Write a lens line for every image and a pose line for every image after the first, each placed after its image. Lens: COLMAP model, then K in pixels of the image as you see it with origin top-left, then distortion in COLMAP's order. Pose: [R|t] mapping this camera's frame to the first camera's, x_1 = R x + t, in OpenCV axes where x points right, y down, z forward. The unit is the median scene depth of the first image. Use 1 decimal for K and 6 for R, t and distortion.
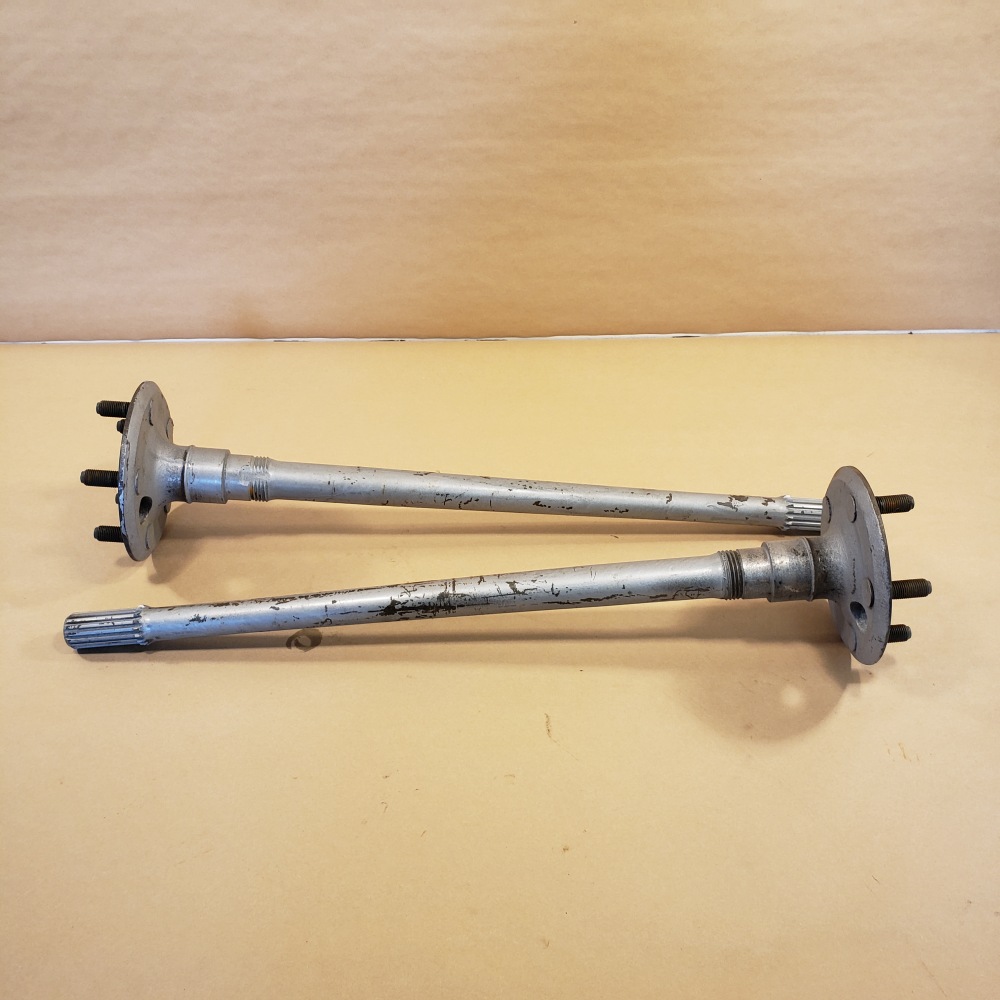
lens RADIAL K [[1093.1, 0, 503.0], [0, 1093.1, 500.0], [0, 0, 1]] dist [-0.032640, 0.000000]
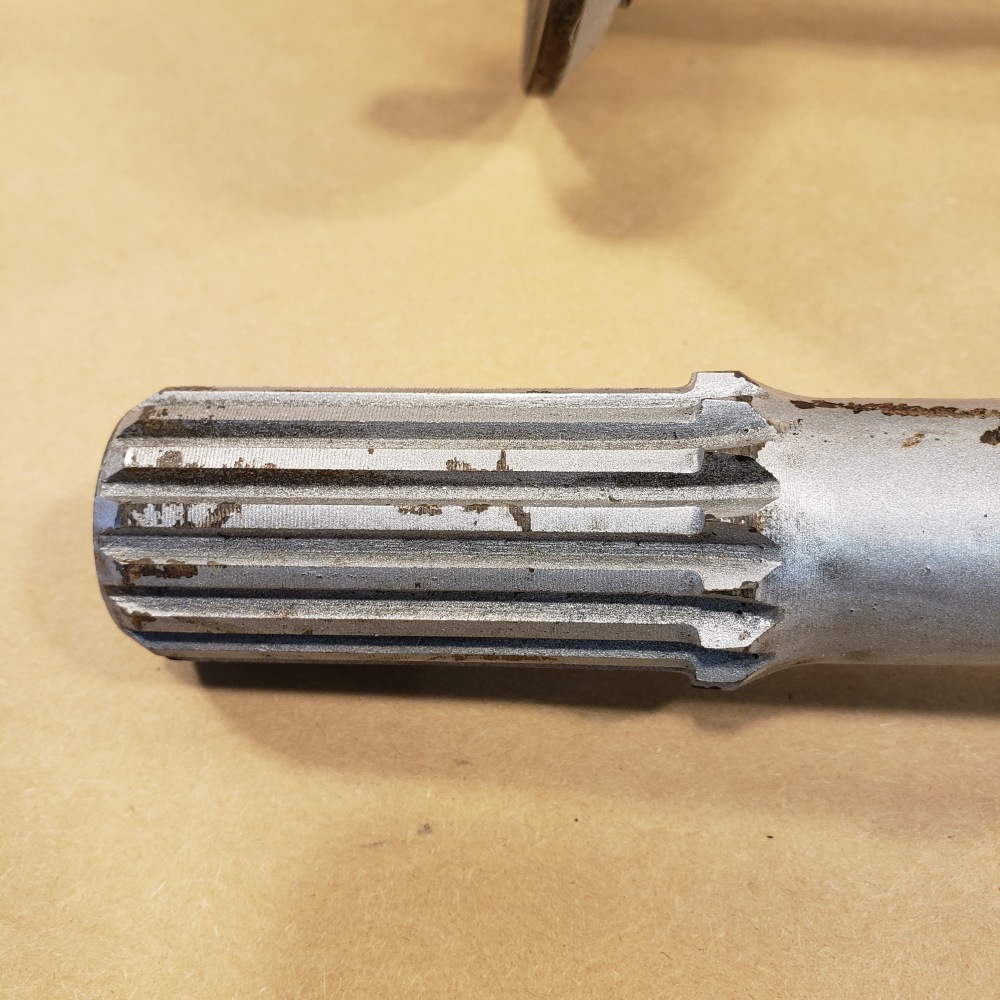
lens RADIAL K [[1093.1, 0, 498.1], [0, 1093.1, 500.4], [0, 0, 1]] dist [-0.032640, 0.000000]
pose [[0.996133, 0.084532, -0.023951, -0.356413], [-0.076522, 0.968679, 0.236230, 0.084421], [0.043170, -0.233484, 0.971402, 0.883602]]
